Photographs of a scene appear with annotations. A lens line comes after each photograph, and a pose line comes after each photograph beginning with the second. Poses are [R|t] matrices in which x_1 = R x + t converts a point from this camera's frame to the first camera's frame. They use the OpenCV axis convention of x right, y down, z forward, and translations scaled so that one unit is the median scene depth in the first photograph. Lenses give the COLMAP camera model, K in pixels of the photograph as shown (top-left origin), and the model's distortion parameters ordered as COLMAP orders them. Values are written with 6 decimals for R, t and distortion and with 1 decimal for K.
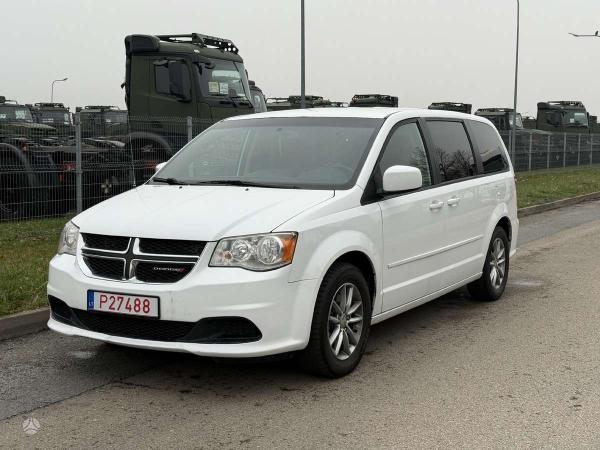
lens RADIAL K [[848.3, 0, 301.0], [0, 848.3, 223.8], [0, 0, 1]] dist [0.117875, 0.000000]
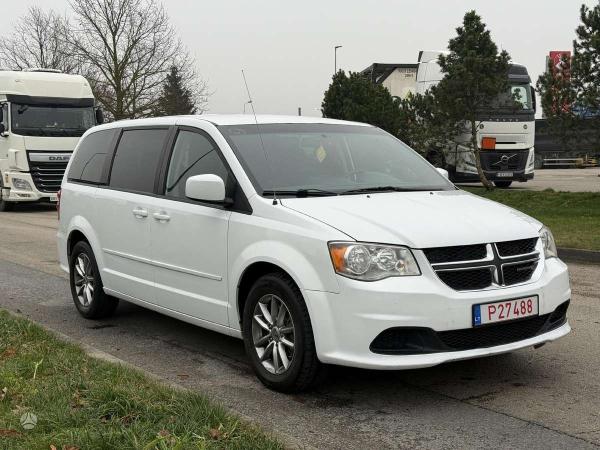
lens RADIAL K [[848.3, 0, 304.2], [0, 848.3, 224.3], [0, 0, 1]] dist [0.117875, 0.000000]
pose [[0.425255, -0.079082, 0.901612, -1.193585], [0.095240, 0.994555, 0.042313, -0.068869], [-0.900049, 0.067876, 0.430471, 0.782659]]
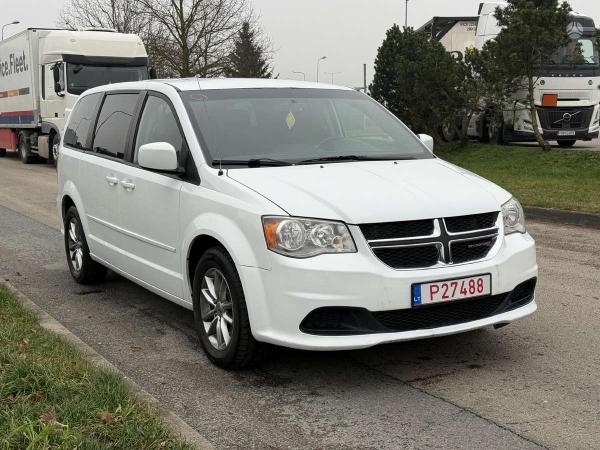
lens RADIAL K [[848.3, 0, 296.8], [0, 848.3, 227.6], [0, 0, 1]] dist [0.117875, 0.000000]
pose [[0.514223, -0.122776, 0.848823, -1.078376], [0.093245, 0.991837, 0.086973, -0.069758], [-0.852573, 0.034425, 0.521473, 0.661987]]
